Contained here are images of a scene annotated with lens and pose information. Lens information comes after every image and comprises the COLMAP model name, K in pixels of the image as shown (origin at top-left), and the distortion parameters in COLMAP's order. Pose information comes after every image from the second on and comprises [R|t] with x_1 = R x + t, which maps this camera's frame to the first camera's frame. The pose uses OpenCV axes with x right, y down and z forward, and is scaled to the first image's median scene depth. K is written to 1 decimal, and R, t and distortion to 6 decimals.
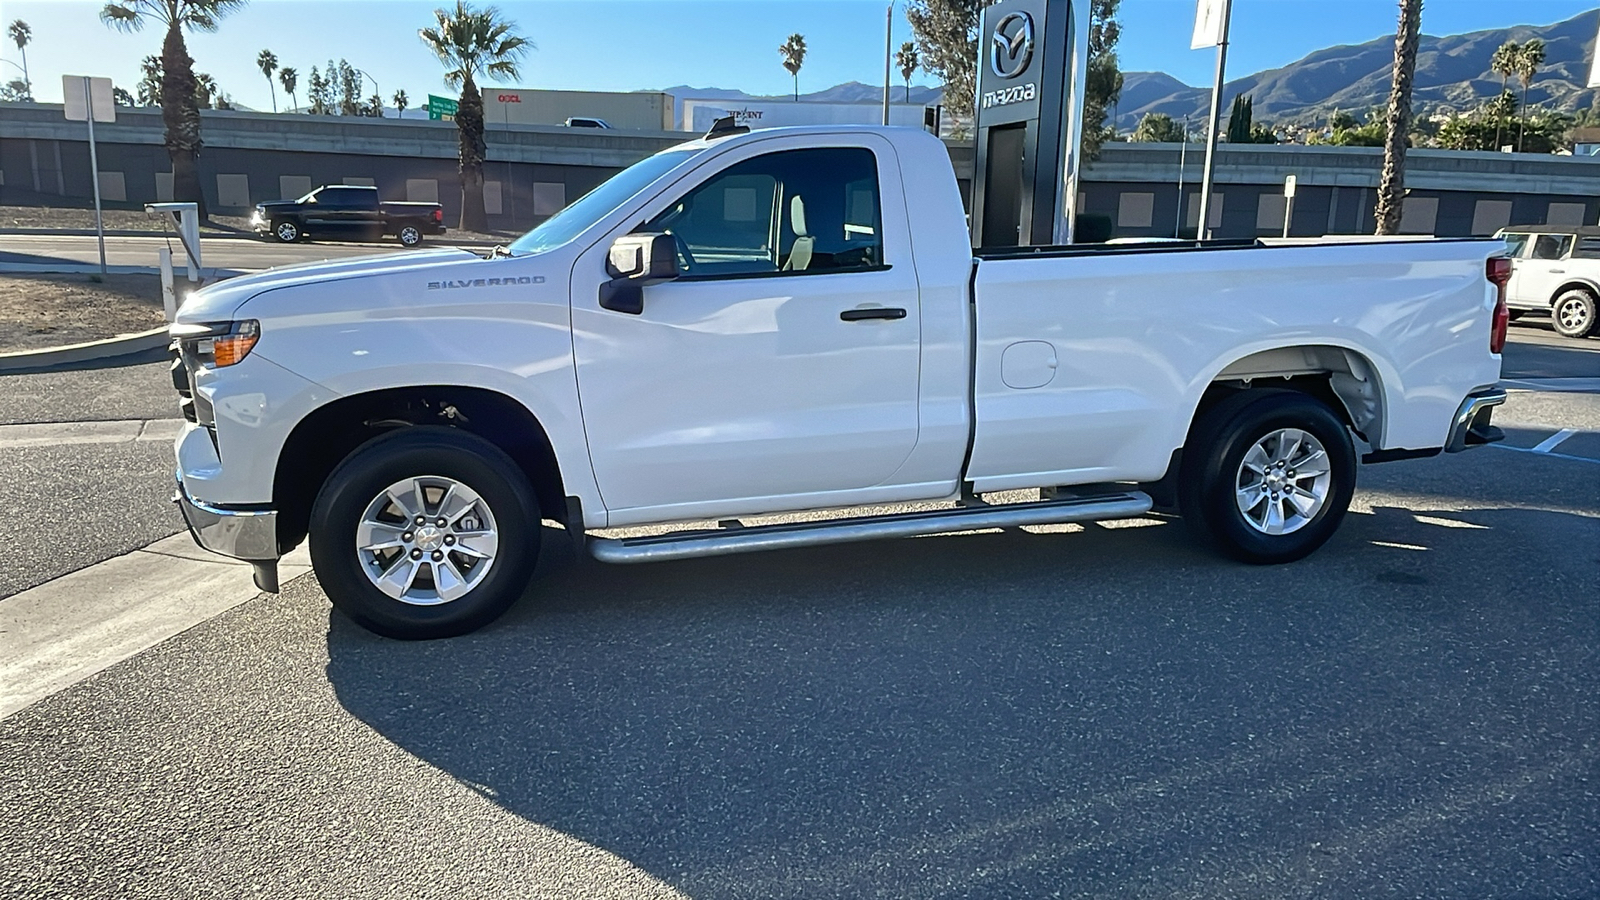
lens RADIAL K [[1155.3, 0, 800.0], [0, 1155.3, 450.0], [0, 0, 1]] dist [0.078539, -0.100706]
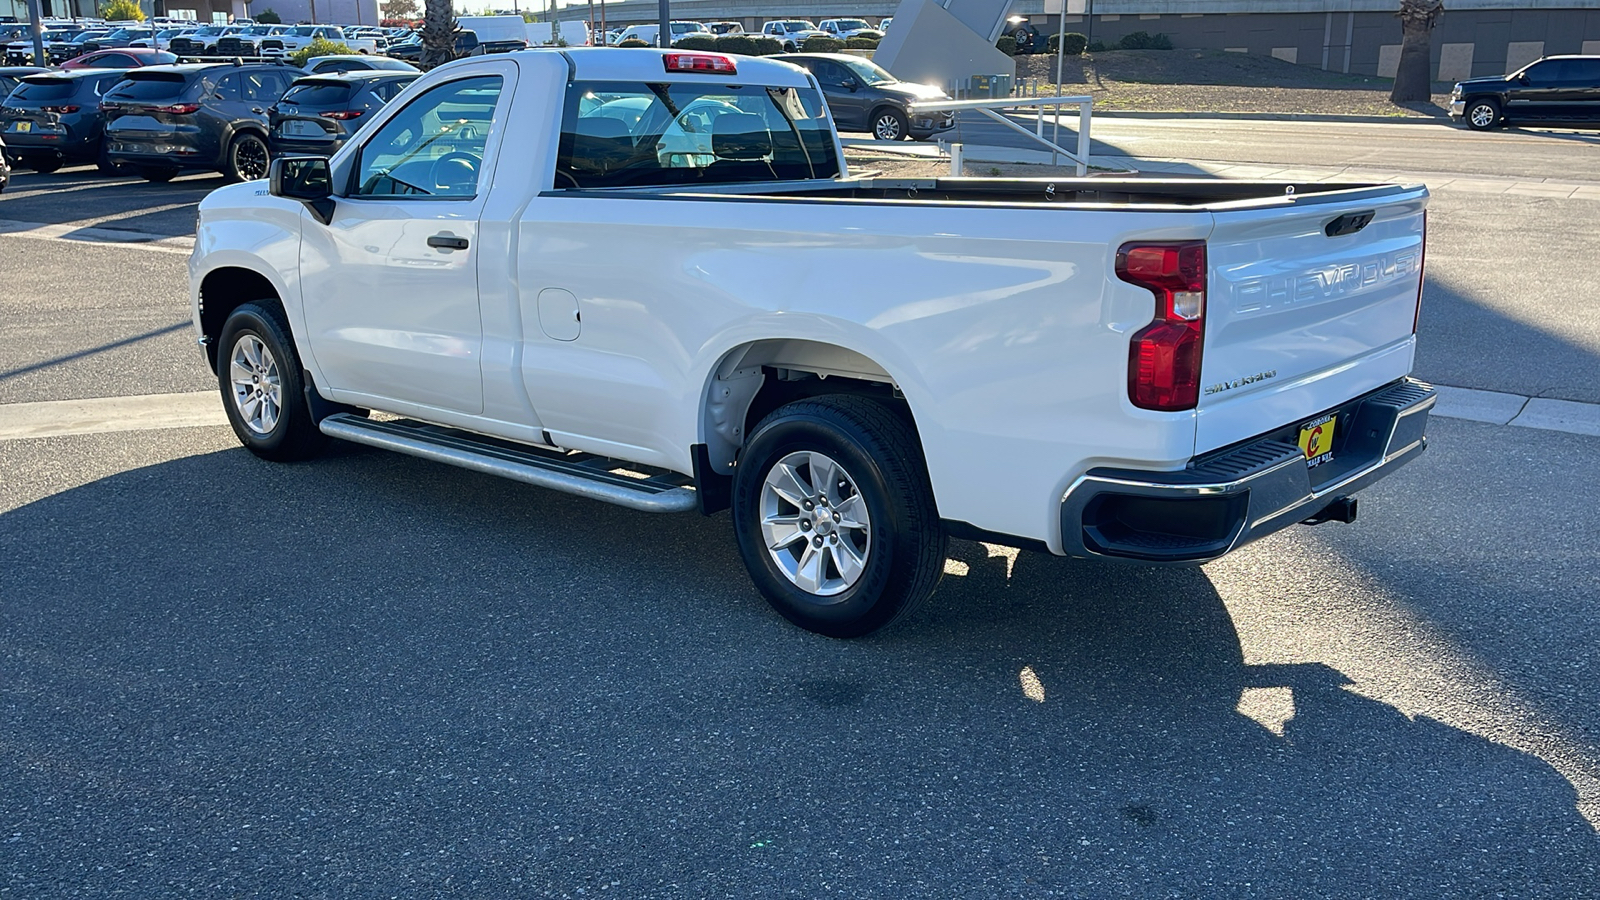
lens RADIAL K [[1392.6, 0, 829.0], [0, 1392.6, 442.1], [0, 0, 1]] dist [0.027015, 0.000598]
pose [[0.551185, 0.195234, -0.811221, 1.119833], [-0.154698, 0.979295, 0.130573, -0.138283], [0.819917, 0.053524, 0.569975, 0.511836]]
